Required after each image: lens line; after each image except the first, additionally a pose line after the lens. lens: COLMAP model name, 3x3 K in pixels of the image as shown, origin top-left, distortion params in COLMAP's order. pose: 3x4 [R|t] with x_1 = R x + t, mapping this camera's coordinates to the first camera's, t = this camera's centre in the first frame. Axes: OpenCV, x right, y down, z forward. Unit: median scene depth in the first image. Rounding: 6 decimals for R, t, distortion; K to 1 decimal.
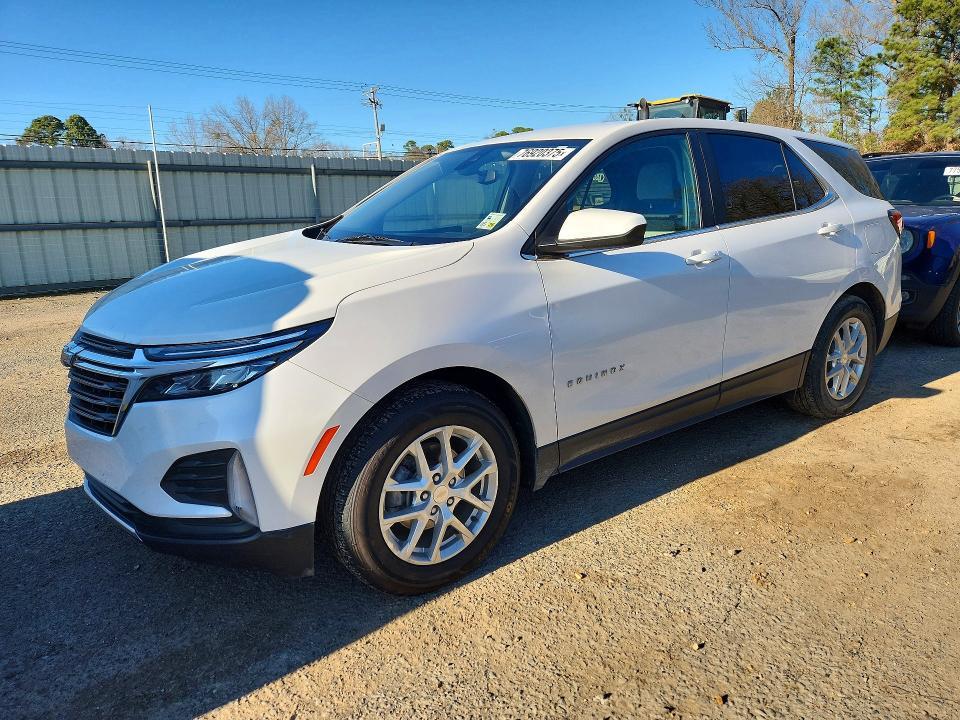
lens RADIAL K [[638.3, 0, 480.0], [0, 638.3, 360.0], [0, 0, 1]] dist [0.001401, 0.000165]
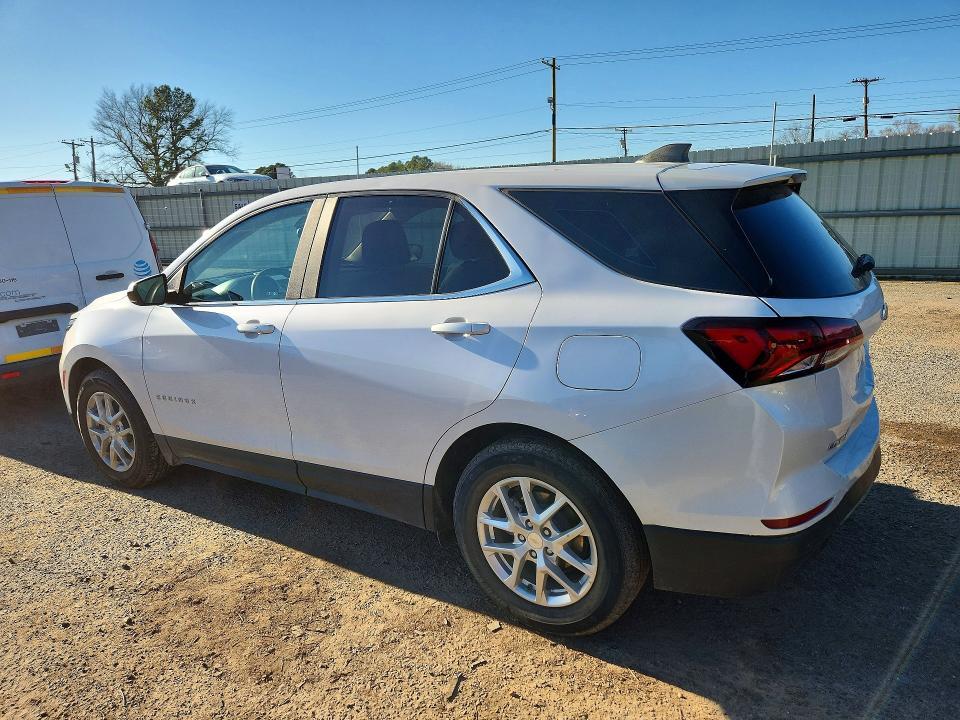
lens RADIAL K [[688.1, 0, 480.0], [0, 688.1, 360.0], [0, 0, 1]] dist [0.002810, 0.001608]
pose [[0.375112, 0.208016, -0.903339, 1.173762], [-0.199663, 0.969754, 0.140400, -0.264766], [0.905222, 0.127698, 0.405299, 0.703844]]
